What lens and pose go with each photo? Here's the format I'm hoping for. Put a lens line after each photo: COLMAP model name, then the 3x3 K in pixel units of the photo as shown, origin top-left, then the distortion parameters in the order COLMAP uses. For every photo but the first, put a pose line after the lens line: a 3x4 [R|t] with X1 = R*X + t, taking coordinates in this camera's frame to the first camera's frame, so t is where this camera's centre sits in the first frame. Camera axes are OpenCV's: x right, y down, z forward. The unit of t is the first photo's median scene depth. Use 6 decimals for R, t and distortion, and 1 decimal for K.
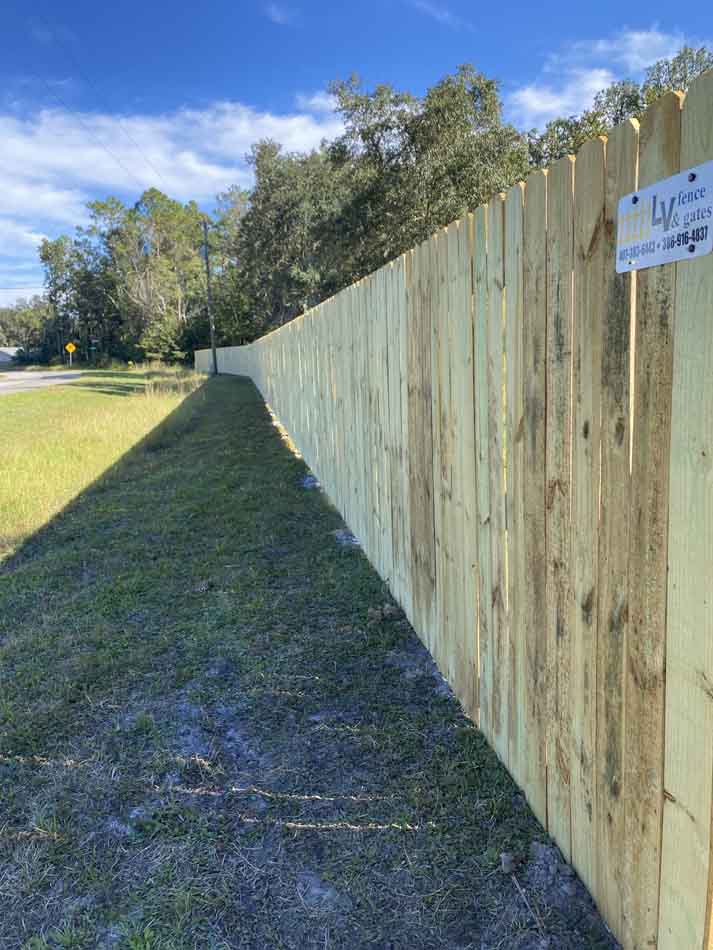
lens RADIAL K [[742.3, 0, 356.5], [0, 742.3, 475.0], [0, 0, 1]] dist [0.120813, -0.209315]
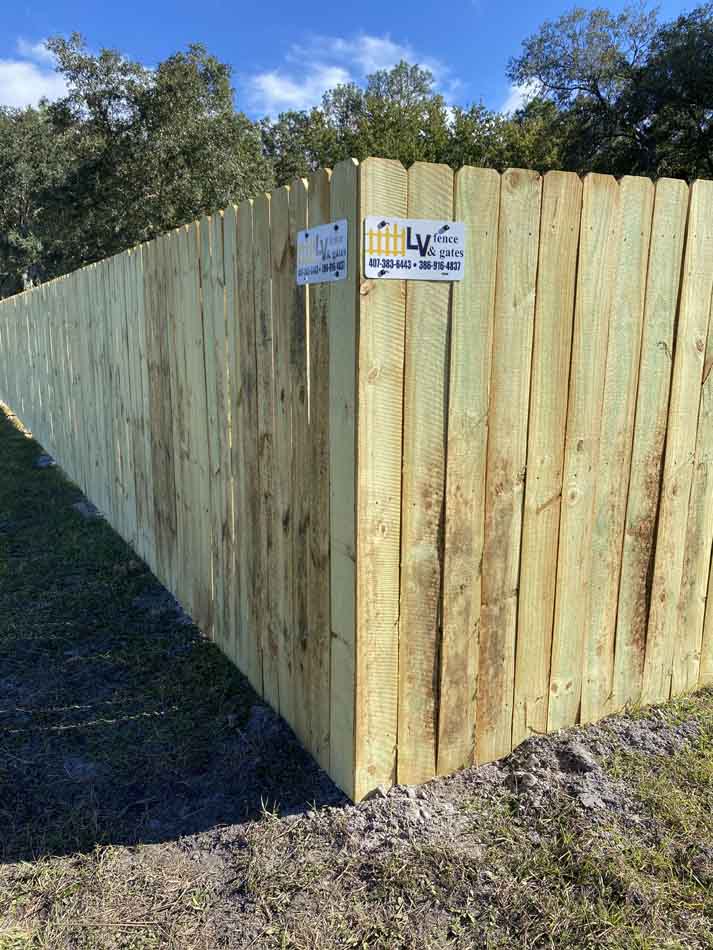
lens RADIAL K [[754.3, 0, 356.5], [0, 754.3, 475.0], [0, 0, 1]] dist [0.058234, -0.098768]
pose [[0.943122, -0.022256, 0.331701, -0.017300], [0.016065, 0.999642, 0.021394, 0.031474], [-0.332058, -0.014848, 0.943142, -0.191863]]
